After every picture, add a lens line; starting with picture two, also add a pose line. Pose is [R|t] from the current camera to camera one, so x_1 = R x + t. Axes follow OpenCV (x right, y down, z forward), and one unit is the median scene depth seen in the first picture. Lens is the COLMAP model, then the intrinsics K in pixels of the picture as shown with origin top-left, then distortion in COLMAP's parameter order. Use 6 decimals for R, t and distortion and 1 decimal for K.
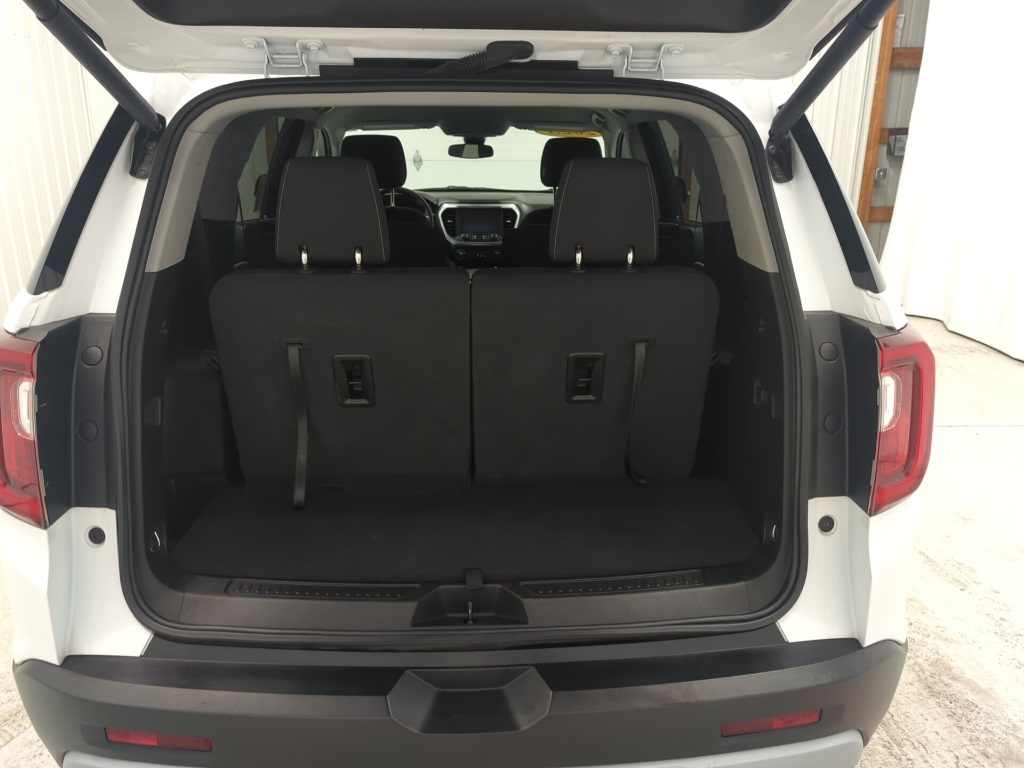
lens RADIAL K [[811.0, 0, 516.2], [0, 811.0, 378.4], [0, 0, 1]] dist [0.070330, -0.058862]
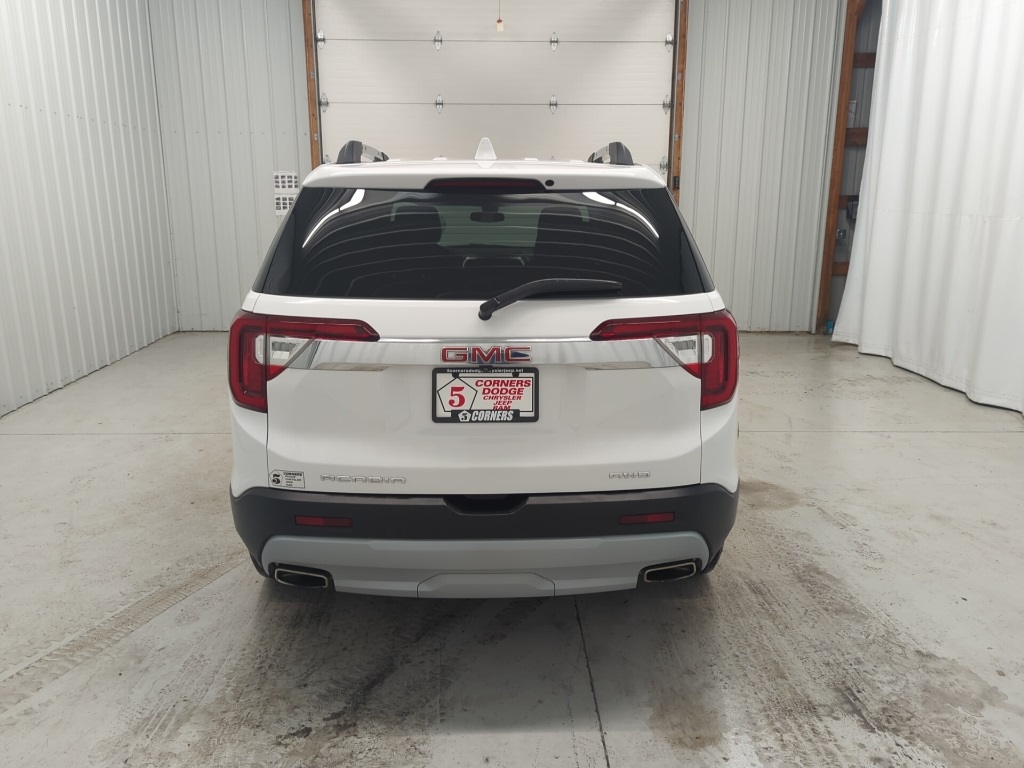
lens RADIAL K [[811.0, 0, 515.4], [0, 811.0, 384.9], [0, 0, 1]] dist [0.070330, -0.058862]
pose [[0.999792, -0.001357, -0.020370, 0.011006], [0.000008, 0.997814, -0.066092, 0.052976], [0.020415, 0.066078, 0.997606, -0.197287]]
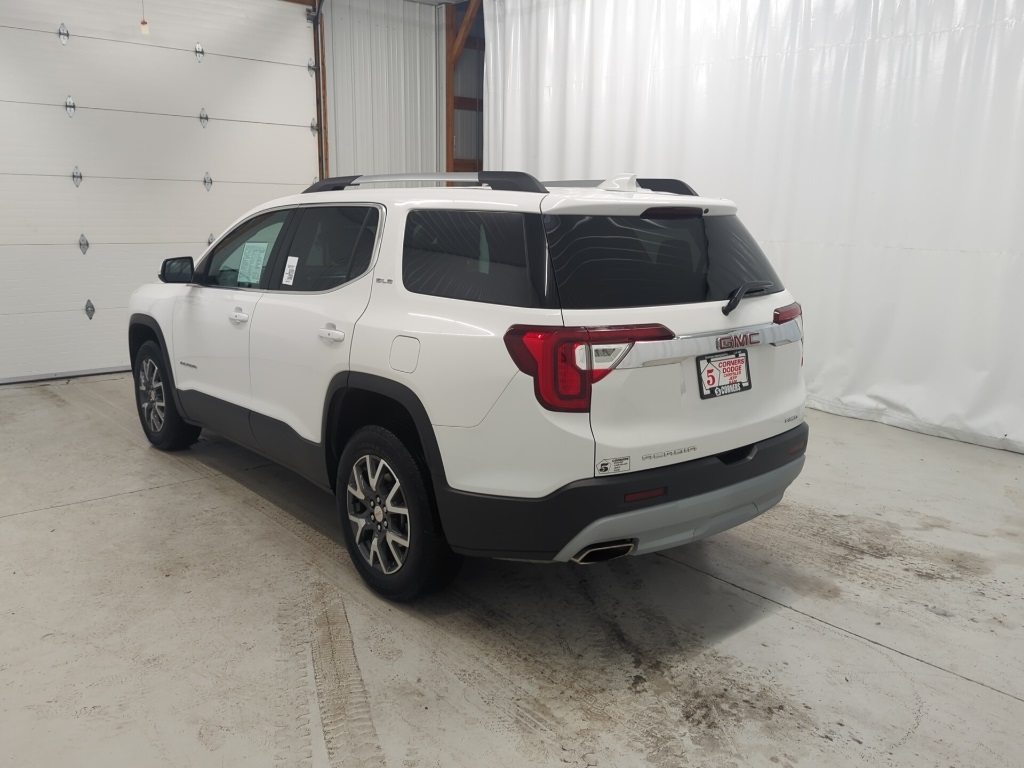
lens RADIAL K [[811.0, 0, 515.8], [0, 811.0, 383.4], [0, 0, 1]] dist [0.070330, -0.058862]
pose [[0.798792, -0.124588, 0.588566, -0.432718], [0.173745, 0.984409, -0.027425, 0.028699], [-0.575972, 0.124167, 0.807984, -0.143542]]
